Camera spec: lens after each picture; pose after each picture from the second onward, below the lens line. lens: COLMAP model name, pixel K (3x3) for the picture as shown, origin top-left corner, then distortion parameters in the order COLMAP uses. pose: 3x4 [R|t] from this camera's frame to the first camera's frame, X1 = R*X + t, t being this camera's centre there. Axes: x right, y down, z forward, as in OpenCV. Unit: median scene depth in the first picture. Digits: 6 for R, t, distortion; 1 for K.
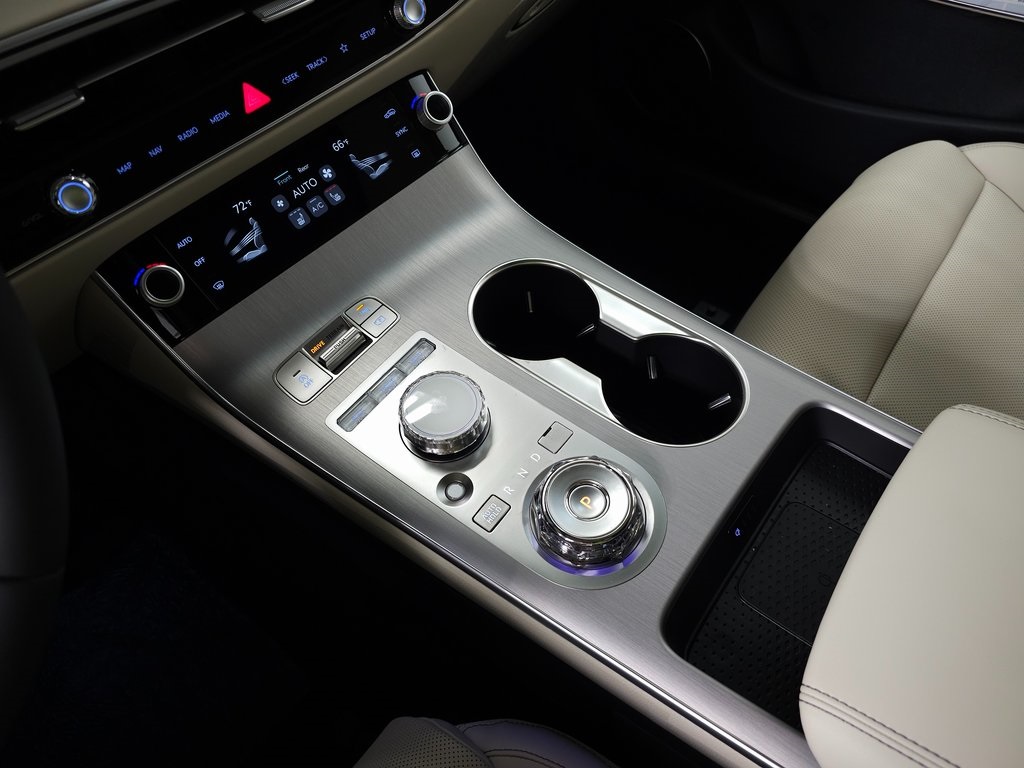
lens RADIAL K [[707.5, 0, 508.9], [0, 707.5, 379.7], [0, 0, 1]] dist [0.018324, -0.009088]
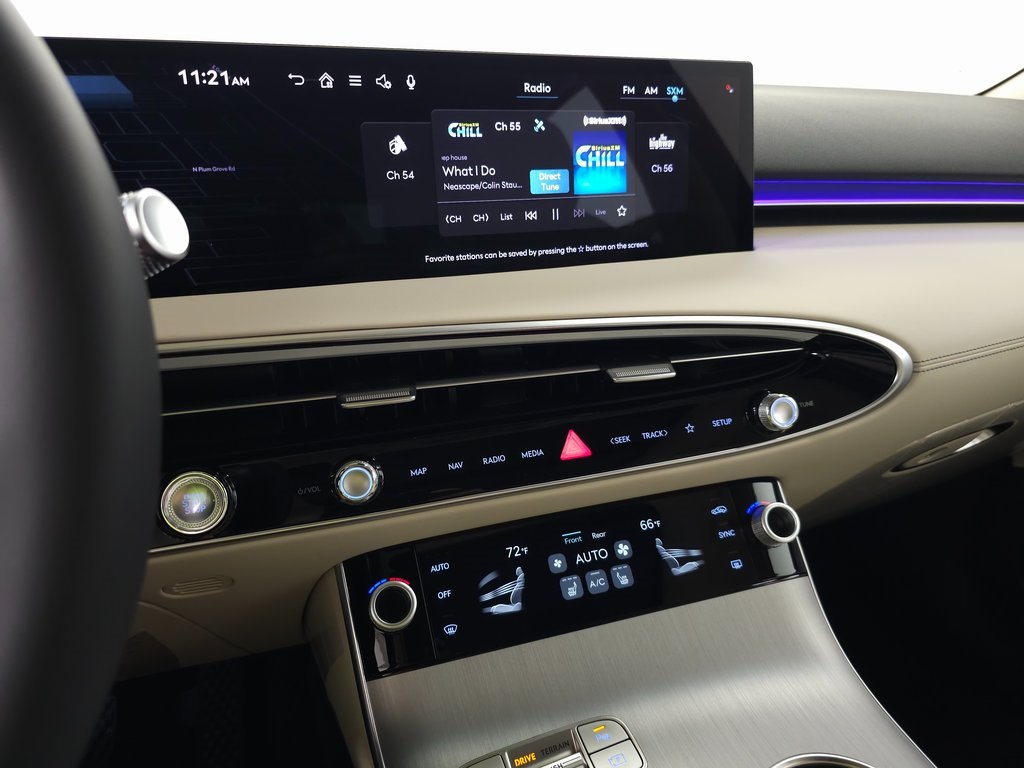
lens RADIAL K [[707.5, 0, 509.1], [0, 707.5, 381.6], [0, 0, 1]] dist [0.018324, -0.009088]
pose [[0.861138, 0.217087, -0.459689, -0.031159], [-0.422236, 0.809011, -0.408924, -0.053710], [0.283121, 0.546237, 0.788332, 0.198133]]
